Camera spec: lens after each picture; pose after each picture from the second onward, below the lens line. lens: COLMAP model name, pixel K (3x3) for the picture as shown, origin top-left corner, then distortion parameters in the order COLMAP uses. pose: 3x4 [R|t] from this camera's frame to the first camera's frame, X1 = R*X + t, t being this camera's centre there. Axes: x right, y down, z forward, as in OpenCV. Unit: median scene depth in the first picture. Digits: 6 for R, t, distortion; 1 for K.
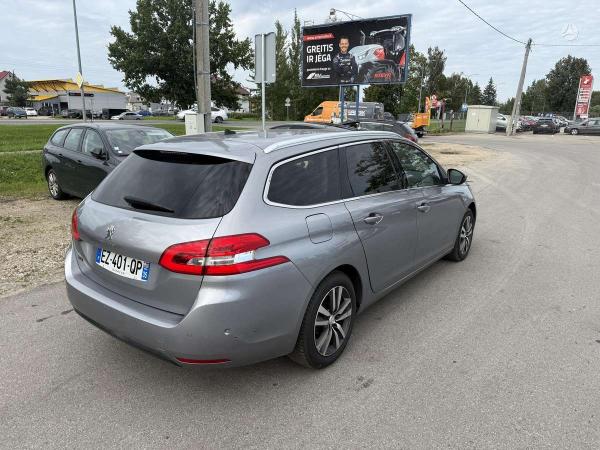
lens RADIAL K [[435.9, 0, 295.2], [0, 435.9, 223.1], [0, 0, 1]] dist [0.045009, -0.048109]
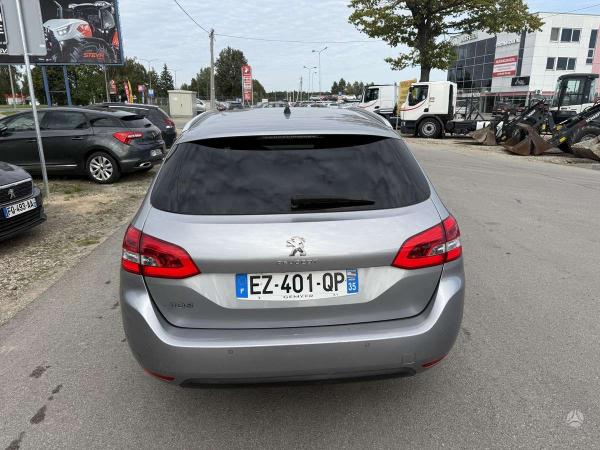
lens RADIAL K [[435.9, 0, 295.2], [0, 435.9, 223.1], [0, 0, 1]] dist [0.045009, -0.048109]
pose [[0.759507, -0.189872, 0.622171, -0.113698], [0.171597, 0.981055, 0.089919, -0.010779], [-0.627457, 0.038468, 0.777700, 0.056241]]
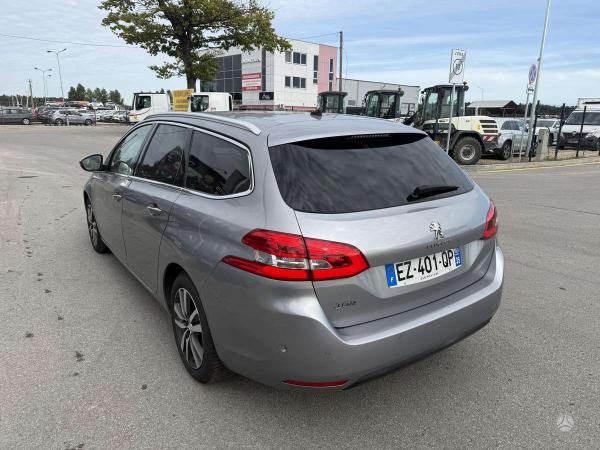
lens RADIAL K [[435.9, 0, 295.2], [0, 435.9, 223.1], [0, 0, 1]] dist [0.045009, -0.048109]
pose [[0.316644, -0.239899, 0.917706, -0.165205], [0.219096, 0.959824, 0.175313, -0.025565], [-0.922894, 0.145554, 0.356484, 0.123954]]
